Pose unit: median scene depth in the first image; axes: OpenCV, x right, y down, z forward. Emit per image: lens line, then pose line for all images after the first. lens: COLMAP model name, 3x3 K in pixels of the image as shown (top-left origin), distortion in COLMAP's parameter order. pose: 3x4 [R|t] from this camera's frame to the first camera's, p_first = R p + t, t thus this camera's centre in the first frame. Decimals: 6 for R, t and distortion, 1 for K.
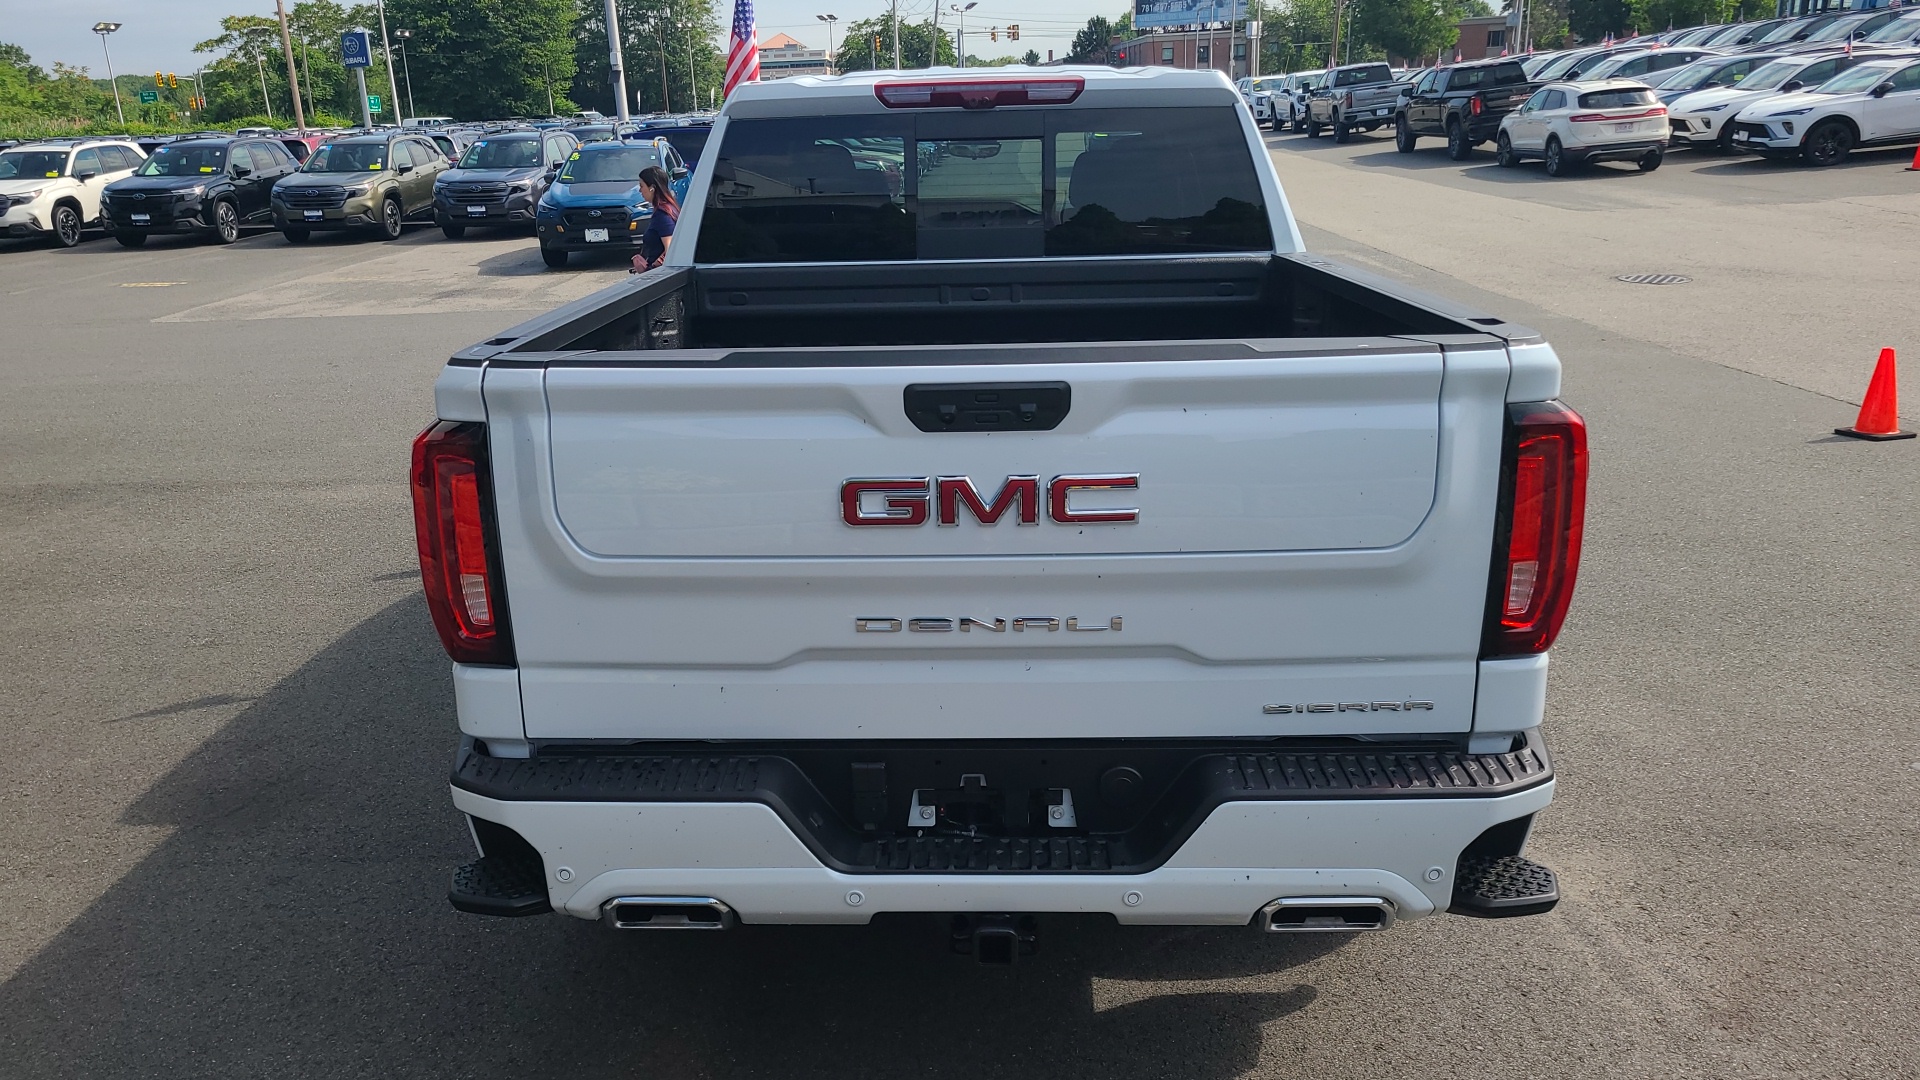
lens RADIAL K [[1435.2, 0, 921.4], [0, 1435.2, 535.7], [0, 0, 1]] dist [0.038915, -0.032429]
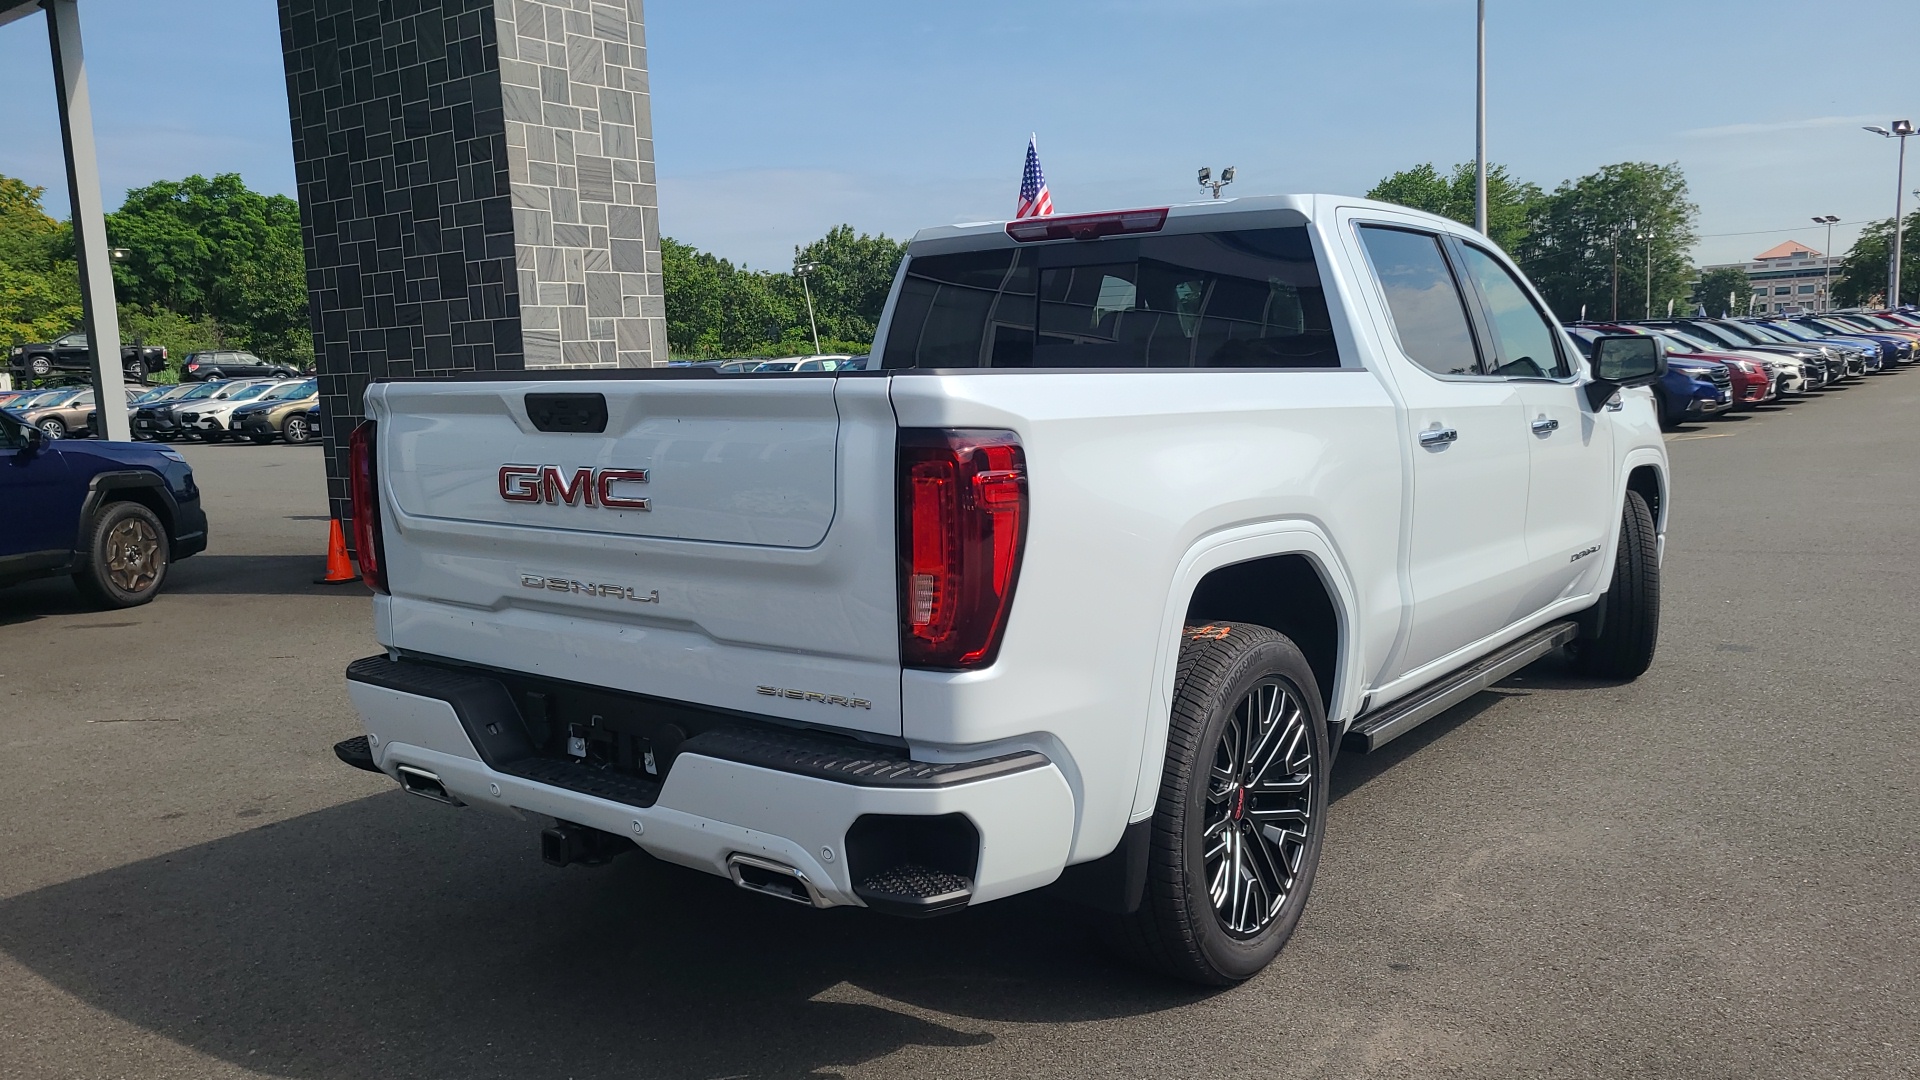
lens RADIAL K [[1435.2, 0, 931.7], [0, 1435.2, 547.1], [0, 0, 1]] dist [0.038915, -0.032429]
pose [[0.814551, 0.078624, -0.574739, 1.012684], [-0.156324, 0.983871, -0.086958, 0.087220], [0.558632, 0.160677, 0.813704, 0.120797]]
